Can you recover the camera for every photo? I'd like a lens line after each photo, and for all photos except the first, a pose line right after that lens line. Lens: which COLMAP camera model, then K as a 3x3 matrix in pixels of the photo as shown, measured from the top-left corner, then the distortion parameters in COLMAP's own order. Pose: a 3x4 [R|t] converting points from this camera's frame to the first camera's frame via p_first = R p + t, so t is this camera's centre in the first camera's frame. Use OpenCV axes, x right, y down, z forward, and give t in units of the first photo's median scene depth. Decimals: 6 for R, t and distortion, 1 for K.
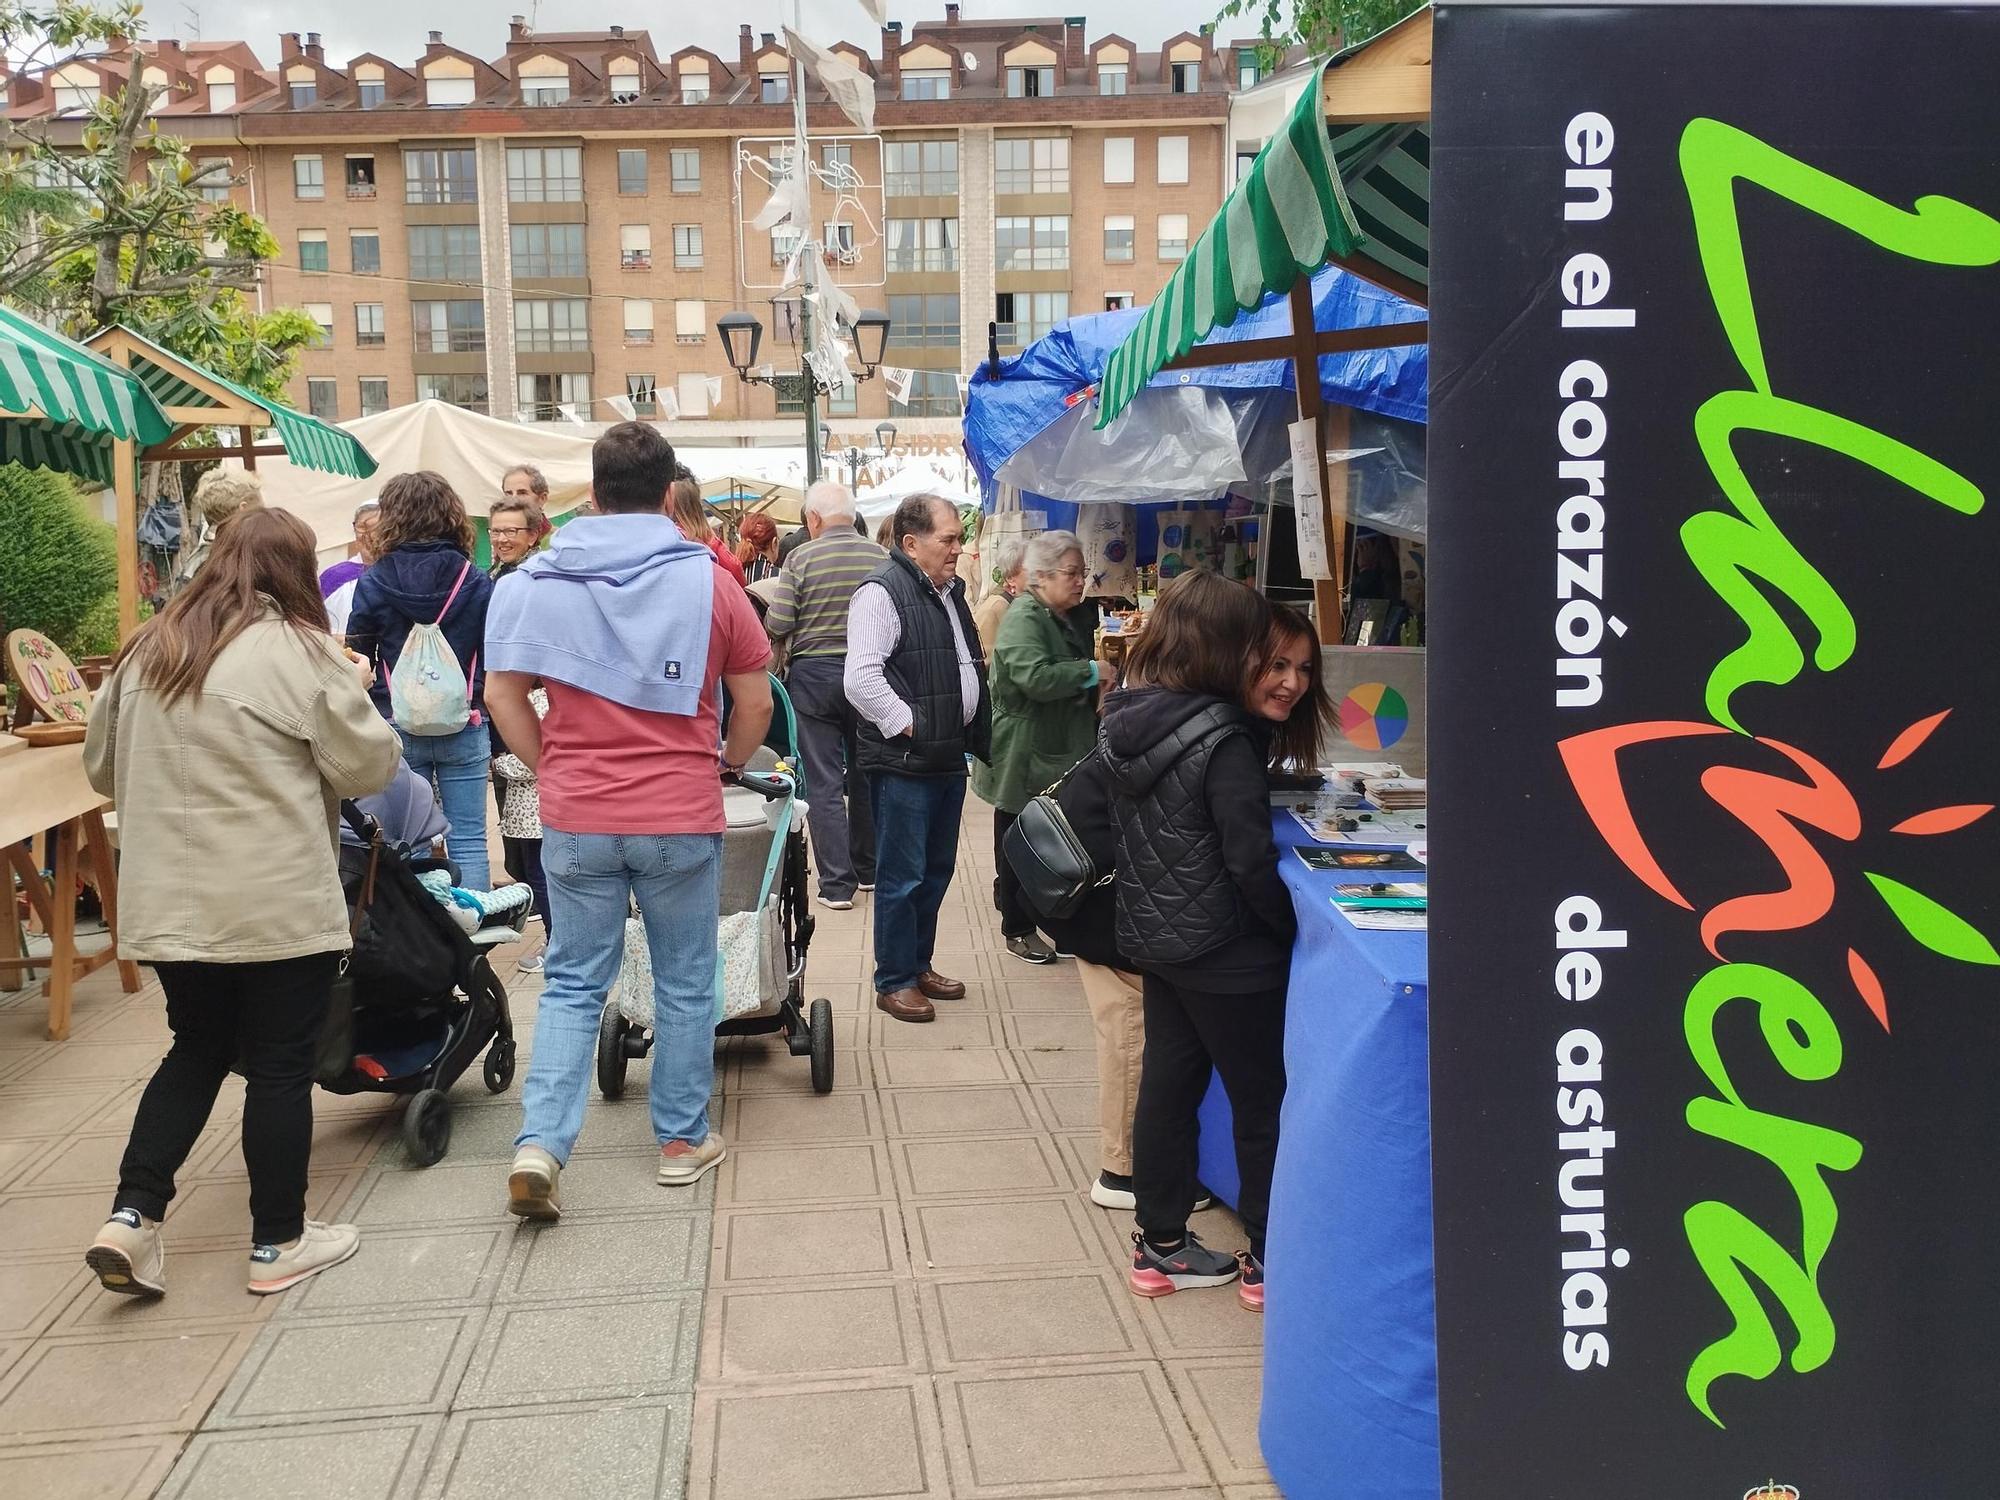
lens RADIAL K [[1826.7, 0, 1010.6], [0, 1826.7, 737.8], [0, 0, 1]] dist [0.086228, -0.123240]
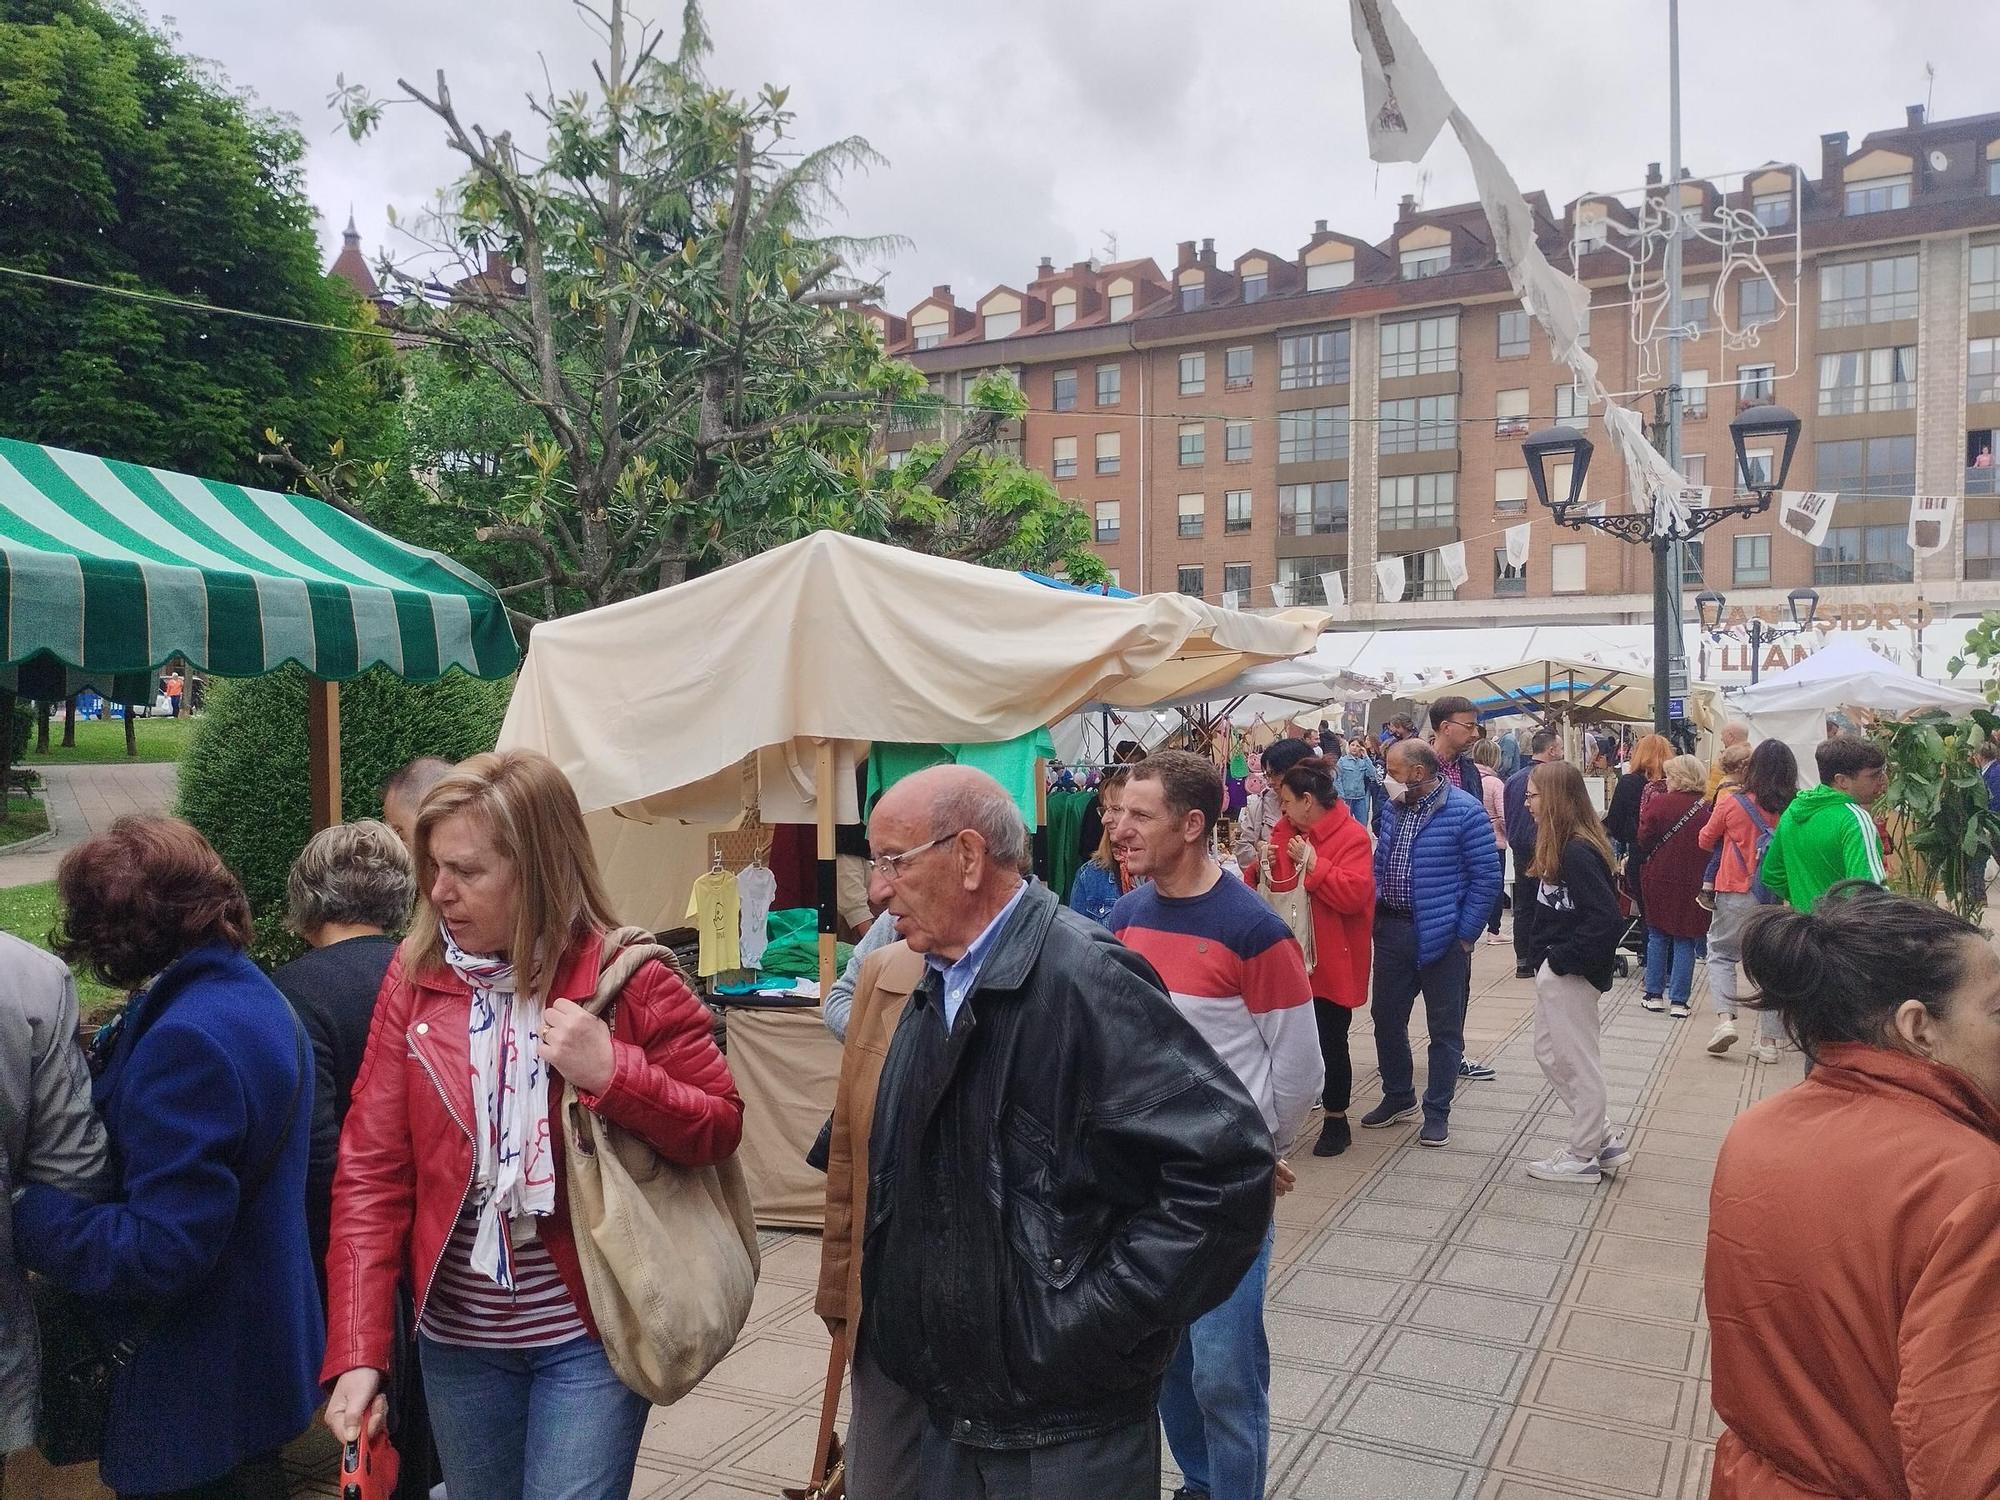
lens RADIAL K [[1655.6, 0, 1000.0], [0, 1655.6, 750.0], [0, 0, 1]] dist [0.075950, -0.091111]
pose [[0.867346, 0.023068, -0.497170, -0.006054], [-0.065563, 0.995516, -0.068188, -0.023958], [0.493368, 0.091739, 0.864969, 0.163744]]
